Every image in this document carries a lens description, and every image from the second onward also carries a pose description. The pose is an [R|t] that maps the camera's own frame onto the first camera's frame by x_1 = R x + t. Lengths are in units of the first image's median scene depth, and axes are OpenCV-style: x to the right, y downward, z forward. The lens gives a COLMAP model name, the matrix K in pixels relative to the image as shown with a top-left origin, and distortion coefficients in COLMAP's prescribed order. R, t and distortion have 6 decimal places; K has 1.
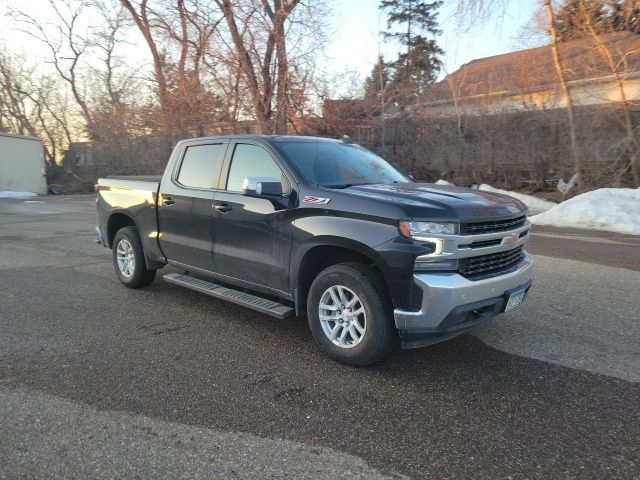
lens RADIAL K [[478.5, 0, 328.5], [0, 478.5, 240.2], [0, 0, 1]] dist [0.042917, -0.008954]
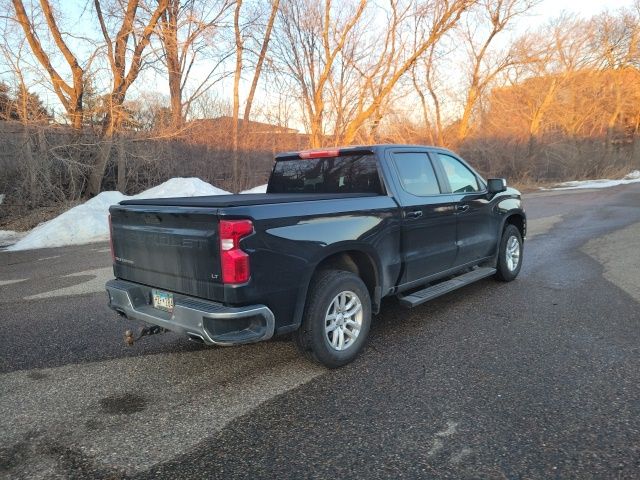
lens RADIAL K [[480.4, 0, 321.8], [0, 480.4, 229.0], [0, 0, 1]] dist [0.034315, -0.005232]
pose [[-0.018910, -0.111154, 0.993623, -1.205894], [0.184001, 0.976440, 0.112733, -0.183105], [-0.982744, 0.184960, 0.001988, 1.162675]]
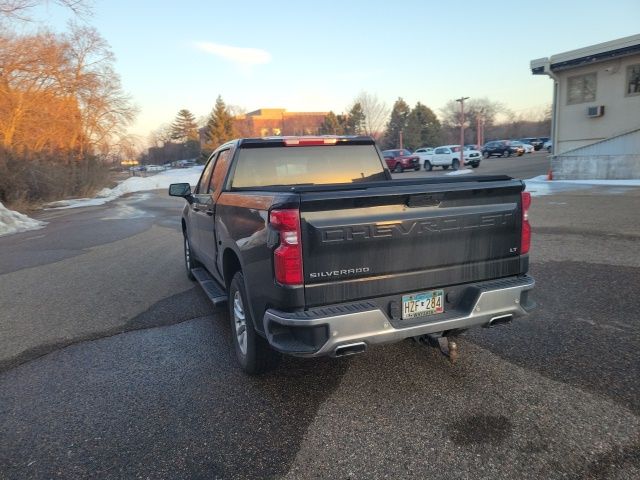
lens RADIAL K [[480.7, 0, 324.0], [0, 480.7, 238.5], [0, 0, 1]] dist [0.041417, -0.009971]
pose [[-0.899867, -0.016665, 0.435845, -0.649287], [0.109596, 0.958571, 0.262928, -0.280380], [-0.422170, 0.284367, -0.860760, 1.932304]]
